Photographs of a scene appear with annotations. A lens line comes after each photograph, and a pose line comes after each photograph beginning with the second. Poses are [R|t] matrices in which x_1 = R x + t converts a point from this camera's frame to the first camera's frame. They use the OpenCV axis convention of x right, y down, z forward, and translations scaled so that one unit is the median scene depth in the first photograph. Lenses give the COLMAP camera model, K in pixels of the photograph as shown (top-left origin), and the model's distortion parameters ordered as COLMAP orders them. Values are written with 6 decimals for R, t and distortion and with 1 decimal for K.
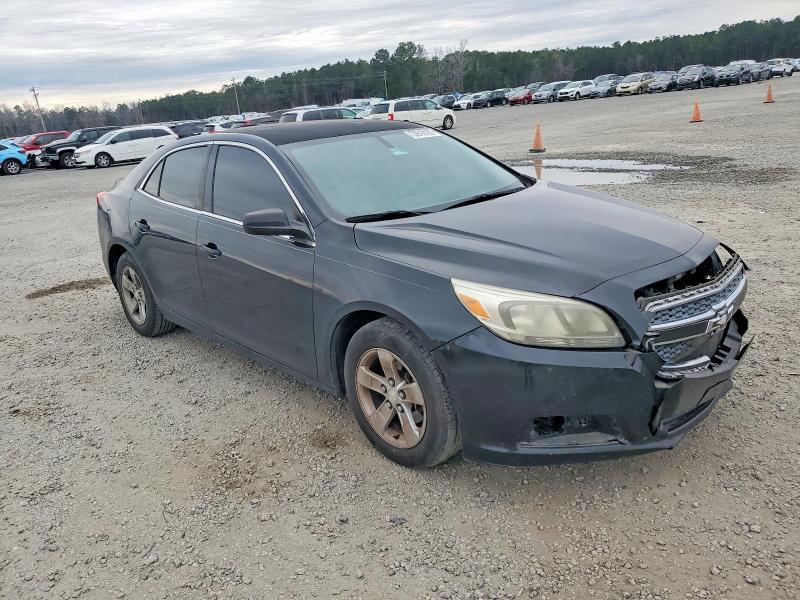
lens RADIAL K [[670.9, 0, 400.5], [0, 670.9, 305.6], [0, 0, 1]] dist [0.029346, 0.016772]
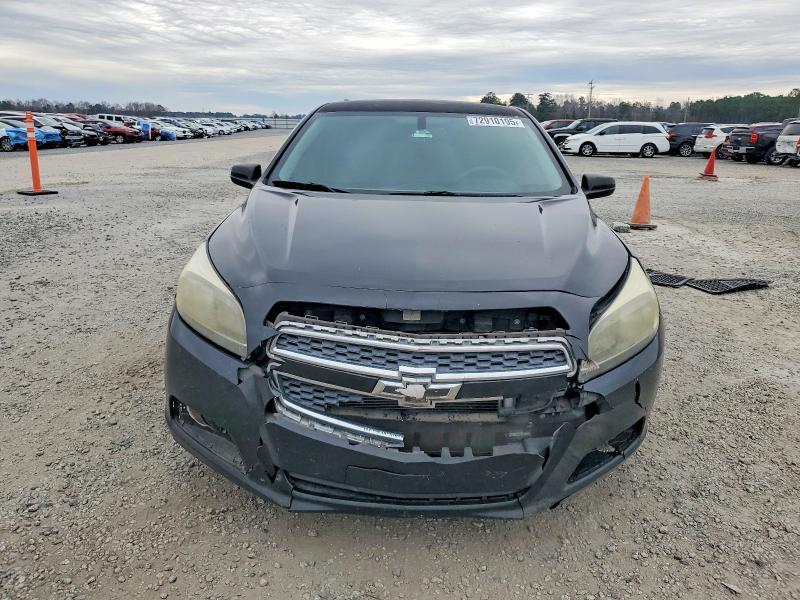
lens RADIAL K [[670.9, 0, 401.1], [0, 670.9, 302.4], [0, 0, 1]] dist [0.029346, 0.016772]
pose [[0.660345, 0.289821, -0.692784, 0.102979], [-0.294178, 0.948630, 0.116448, -0.016243], [0.690944, 0.126906, 0.711682, 0.052345]]
